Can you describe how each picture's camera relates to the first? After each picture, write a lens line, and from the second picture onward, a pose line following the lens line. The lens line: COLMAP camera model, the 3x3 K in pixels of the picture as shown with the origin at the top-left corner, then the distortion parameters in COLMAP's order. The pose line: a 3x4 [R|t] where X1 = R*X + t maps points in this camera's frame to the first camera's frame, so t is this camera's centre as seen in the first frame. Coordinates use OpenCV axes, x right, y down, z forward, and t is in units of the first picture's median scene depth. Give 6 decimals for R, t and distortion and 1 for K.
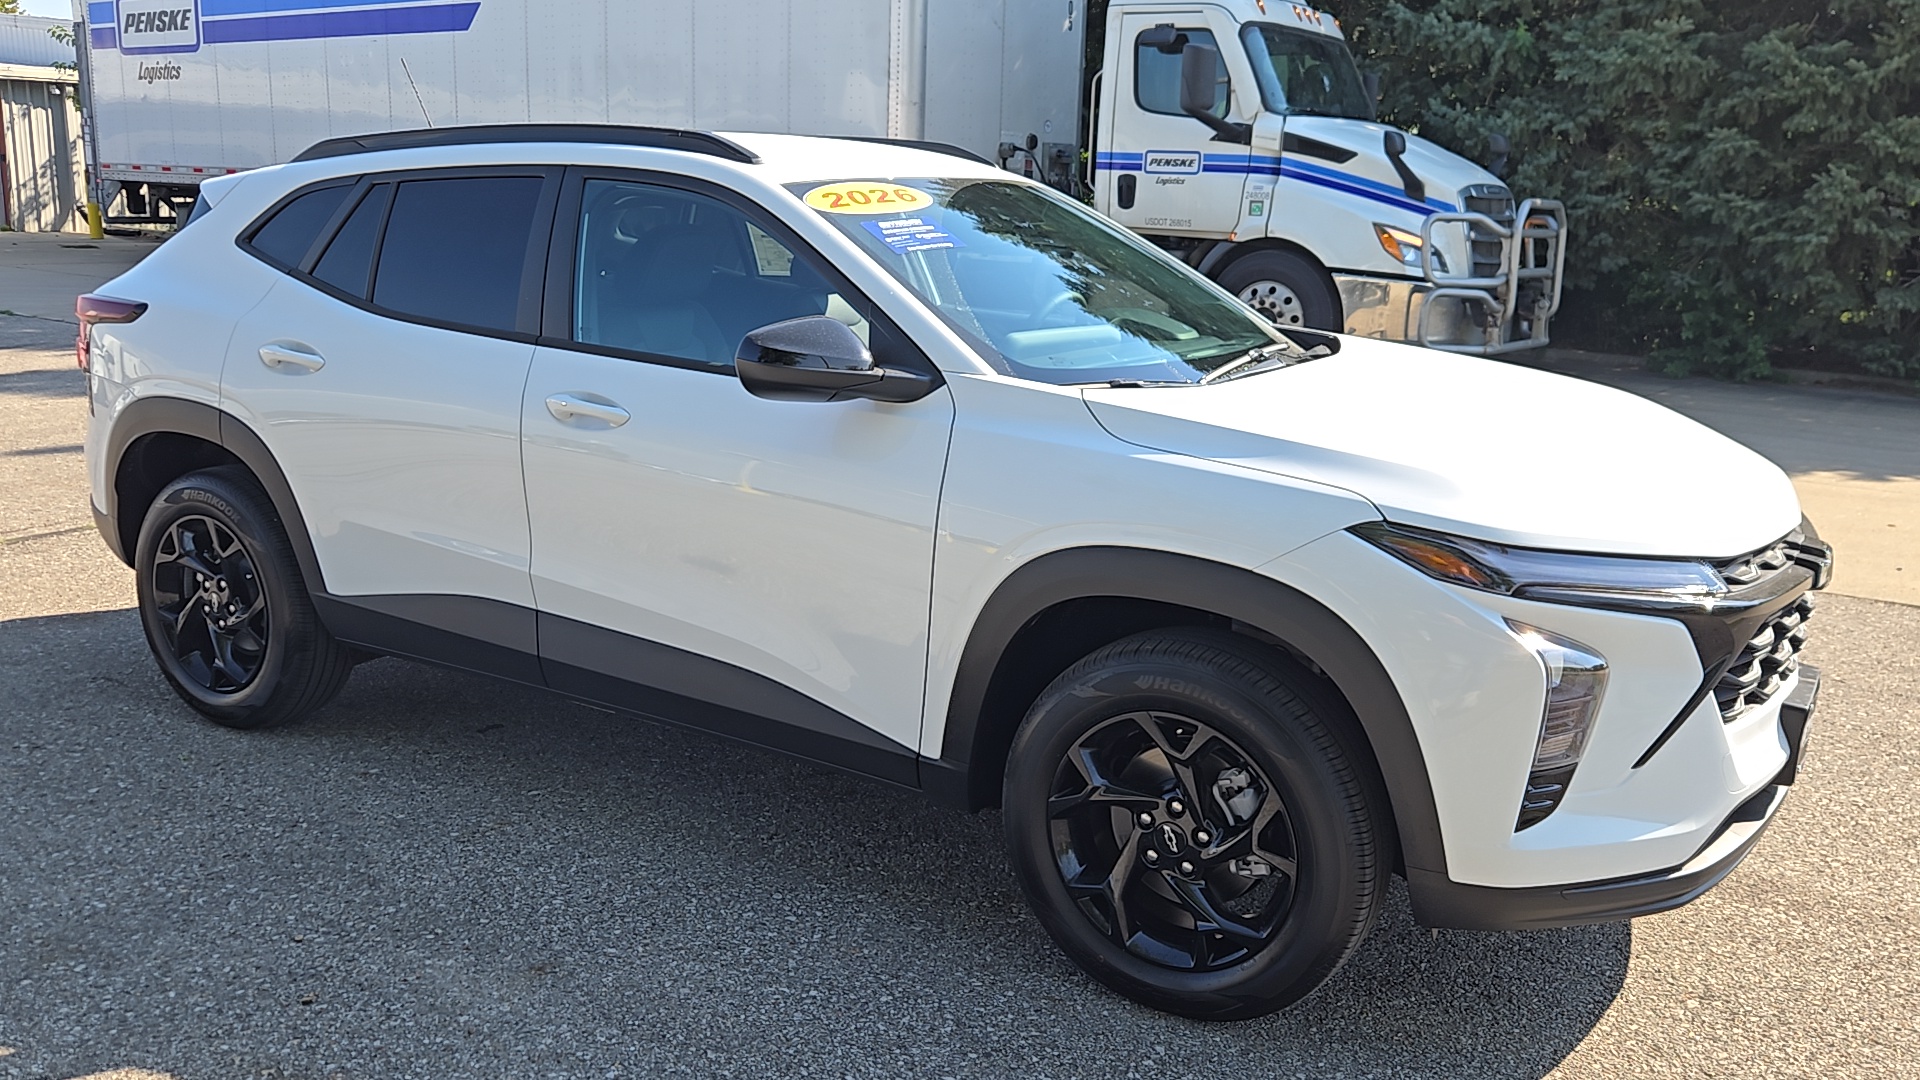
lens RADIAL K [[1604.3, 0, 949.6], [0, 1604.3, 551.3], [0, 0, 1]] dist [0.005866, -0.000721]
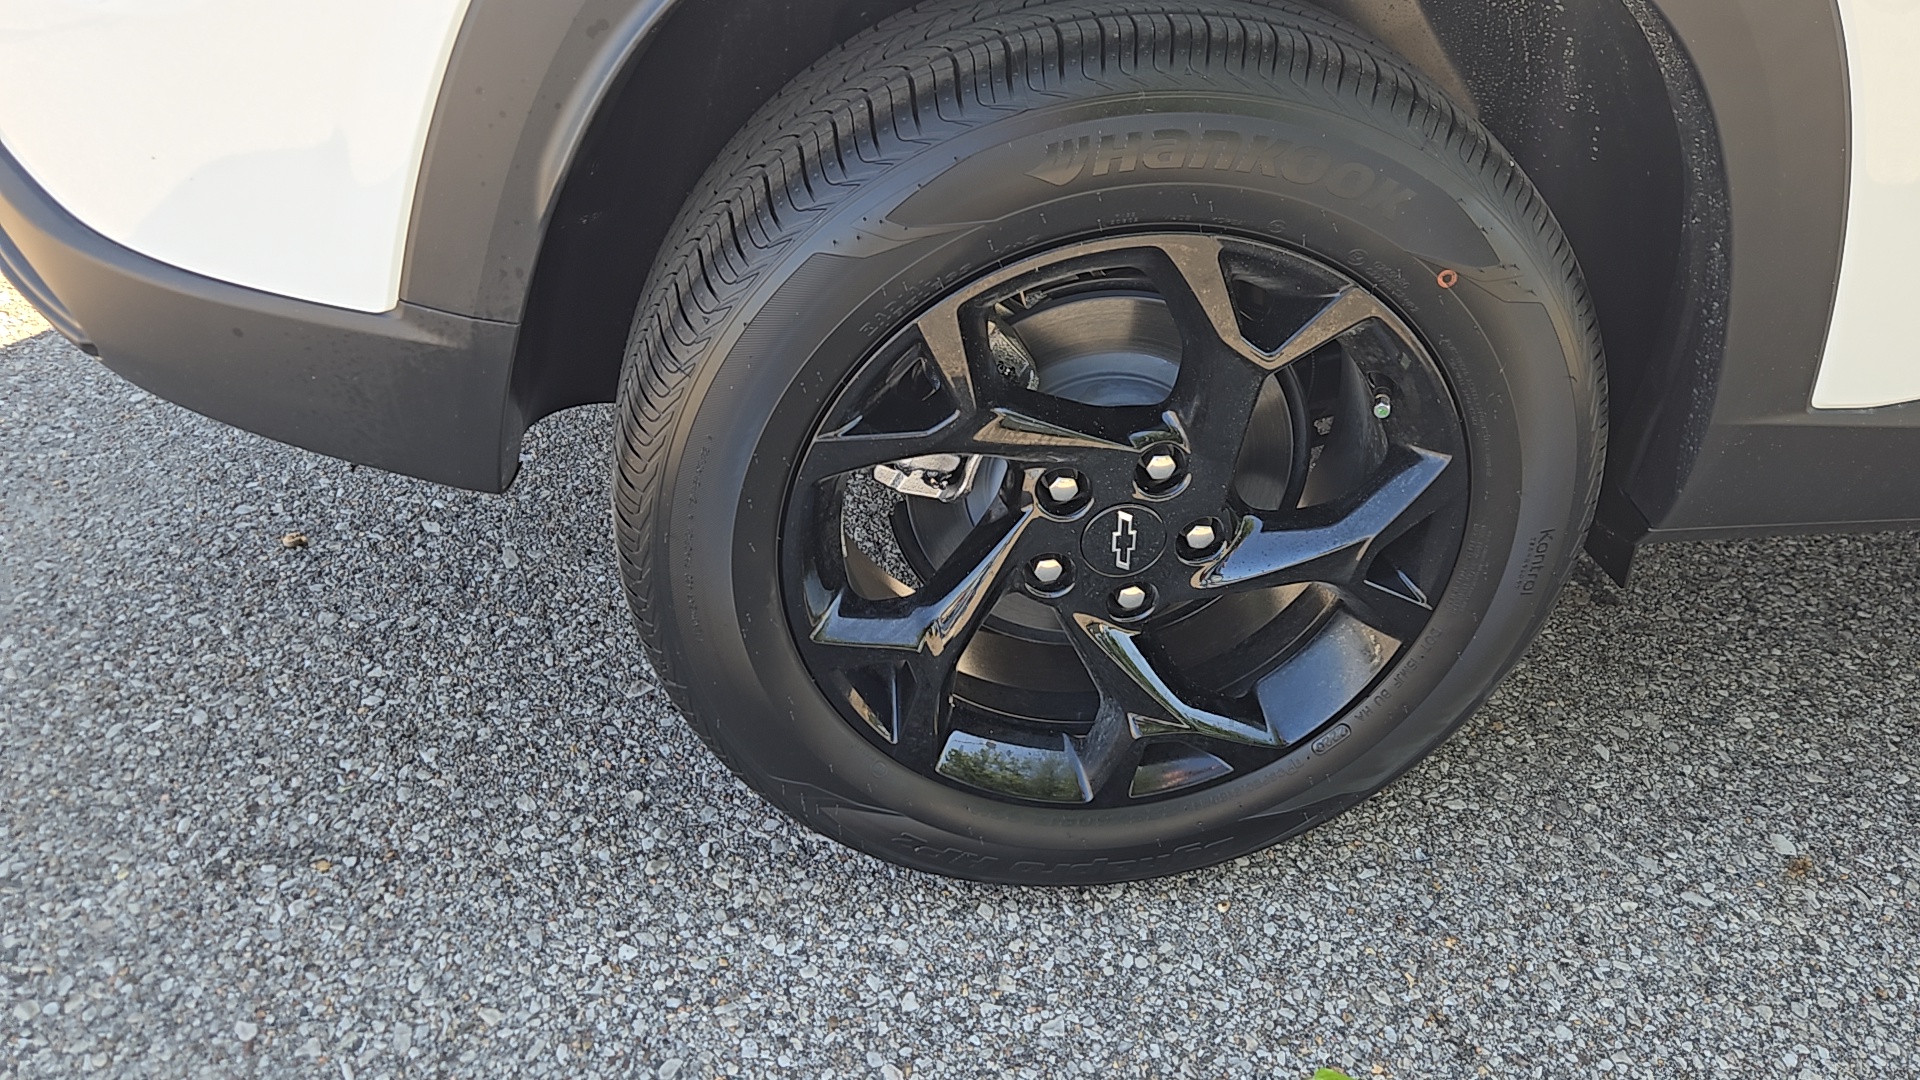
lens RADIAL K [[1604.3, 0, 958.5], [0, 1604.3, 545.8], [0, 0, 1]] dist [0.005866, -0.000721]
pose [[0.790321, -0.329489, 0.516556, -0.203619], [0.102679, 0.902393, 0.418501, -0.026327], [-0.604028, -0.277711, 0.747012, 0.270721]]
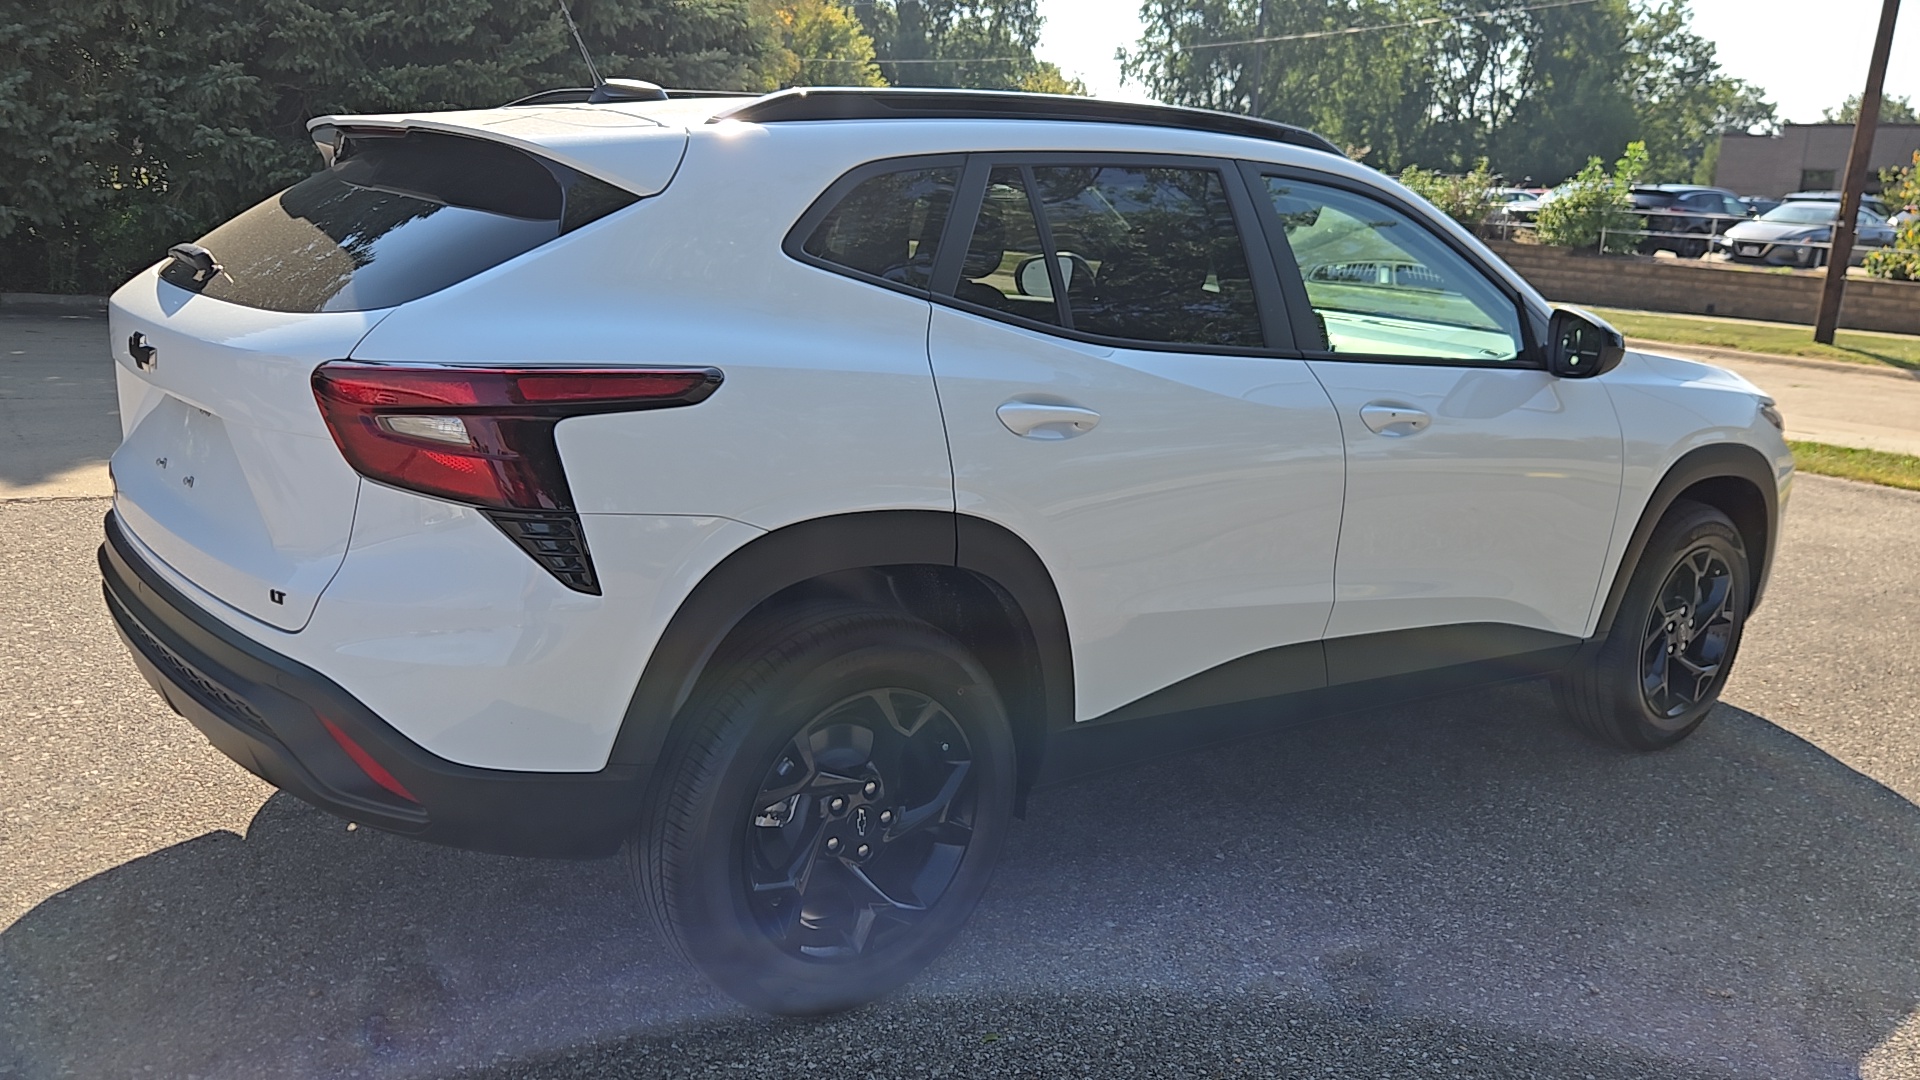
lens RADIAL K [[1604.3, 0, 965.3], [0, 1604.3, 536.5], [0, 0, 1]] dist [0.005866, -0.000721]
pose [[0.344977, -0.197564, 0.917584, -0.332369], [0.155950, 0.976074, 0.151526, -0.055496], [-0.925565, 0.090825, 0.367533, 0.237206]]
